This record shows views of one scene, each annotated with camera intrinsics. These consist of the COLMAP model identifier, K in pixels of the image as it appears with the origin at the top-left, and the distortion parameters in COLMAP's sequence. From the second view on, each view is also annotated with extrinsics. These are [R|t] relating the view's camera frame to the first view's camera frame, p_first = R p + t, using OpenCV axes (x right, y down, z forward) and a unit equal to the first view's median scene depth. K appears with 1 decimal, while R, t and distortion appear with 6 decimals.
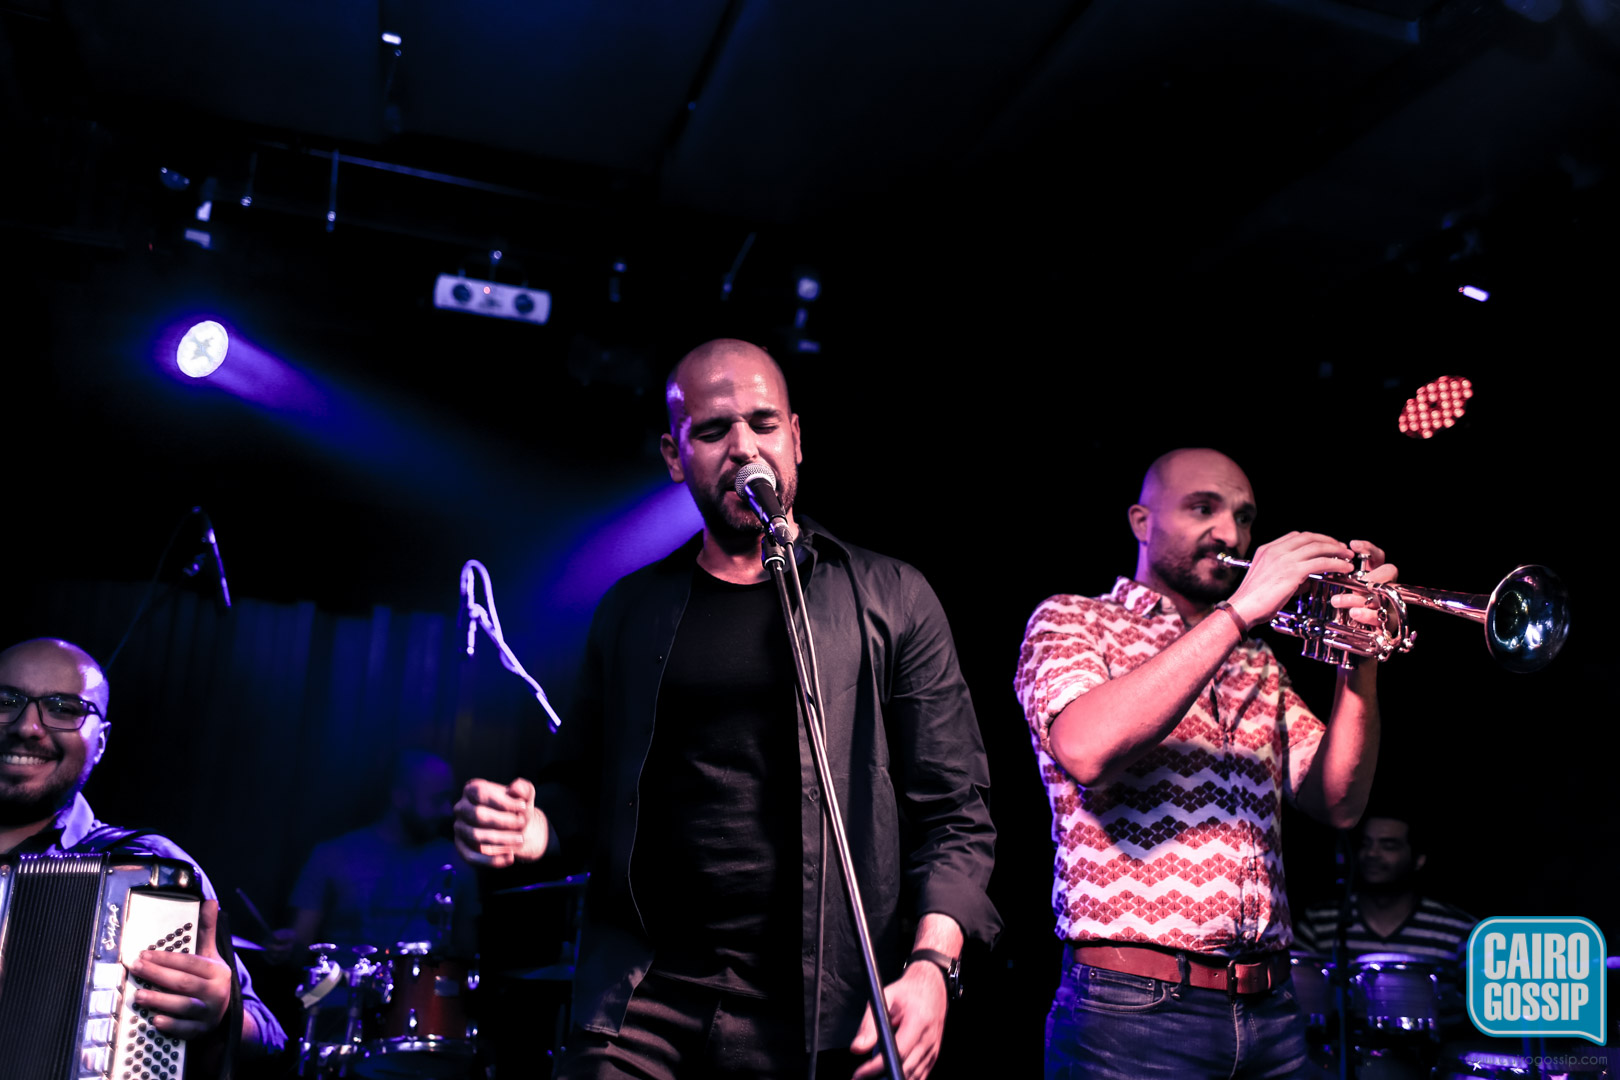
lens RADIAL K [[1281.6, 0, 802.2], [0, 1281.6, 550.1], [0, 0, 1]] dist [-0.098827, 0.088921]
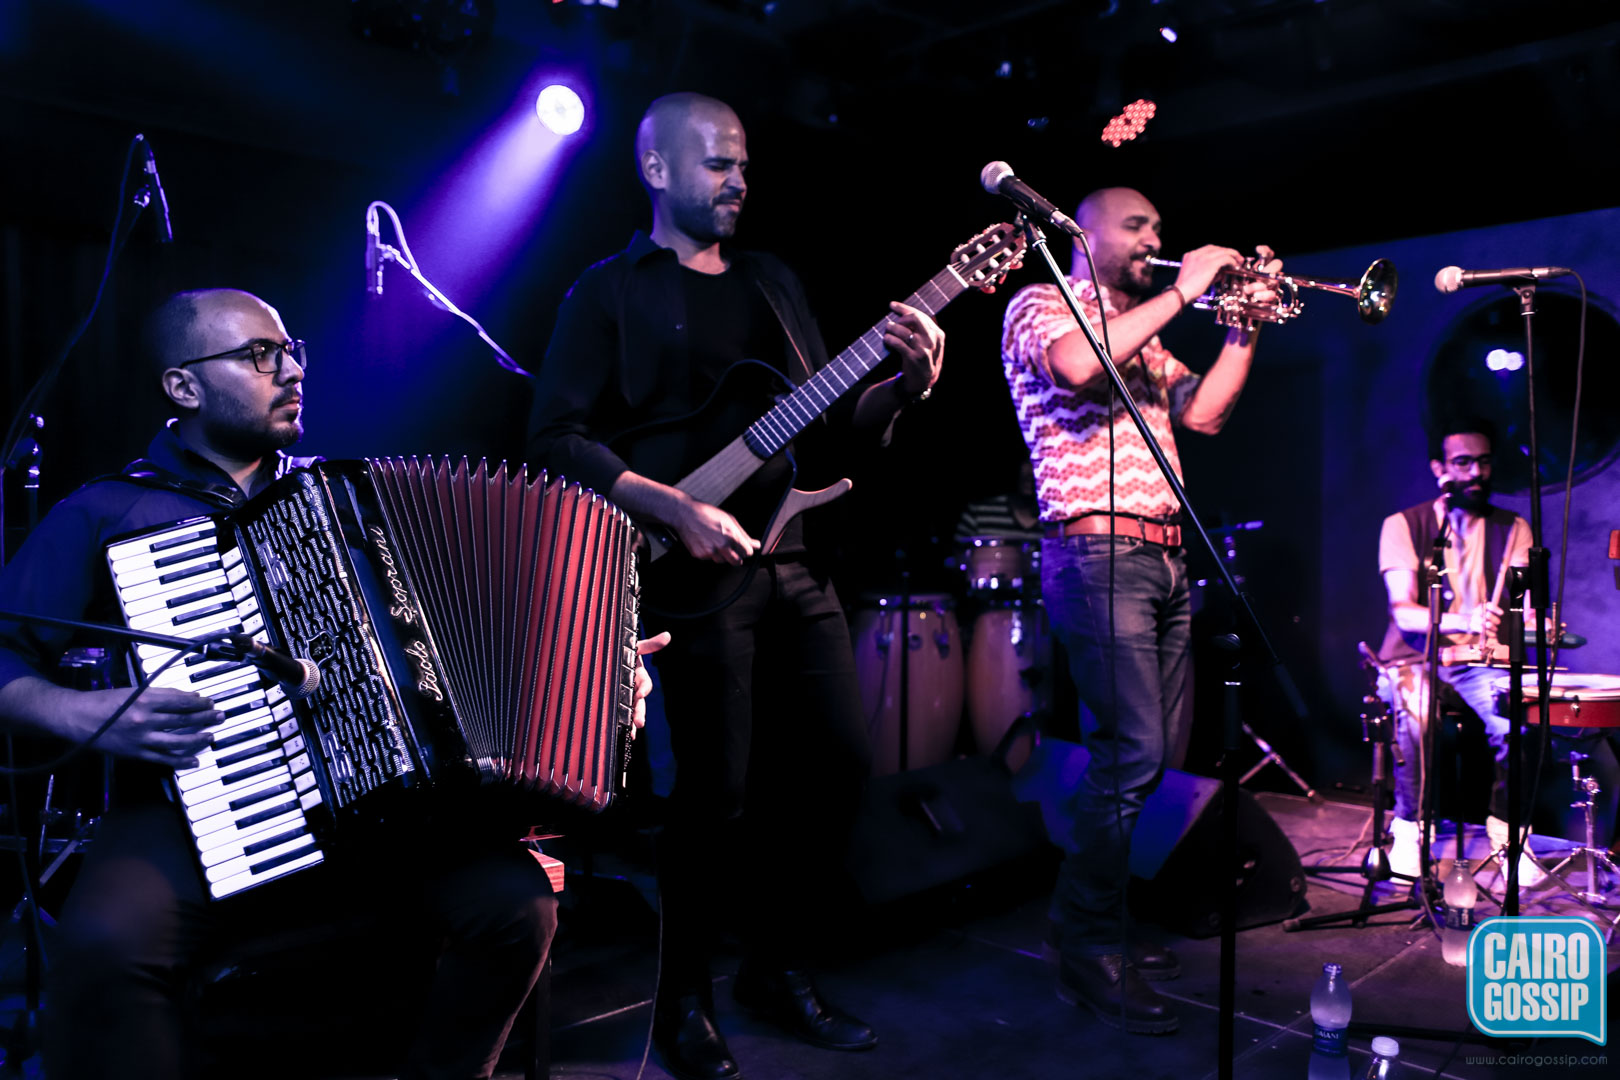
lens RADIAL K [[1281.6, 0, 798.2], [0, 1281.6, 536.1], [0, 0, 1]] dist [-0.098827, 0.088921]
pose [[0.905079, -0.048409, 0.422480, -0.661697], [-0.066633, 0.965082, 0.253330, -0.020297], [-0.419991, -0.257435, 0.870250, -0.158549]]
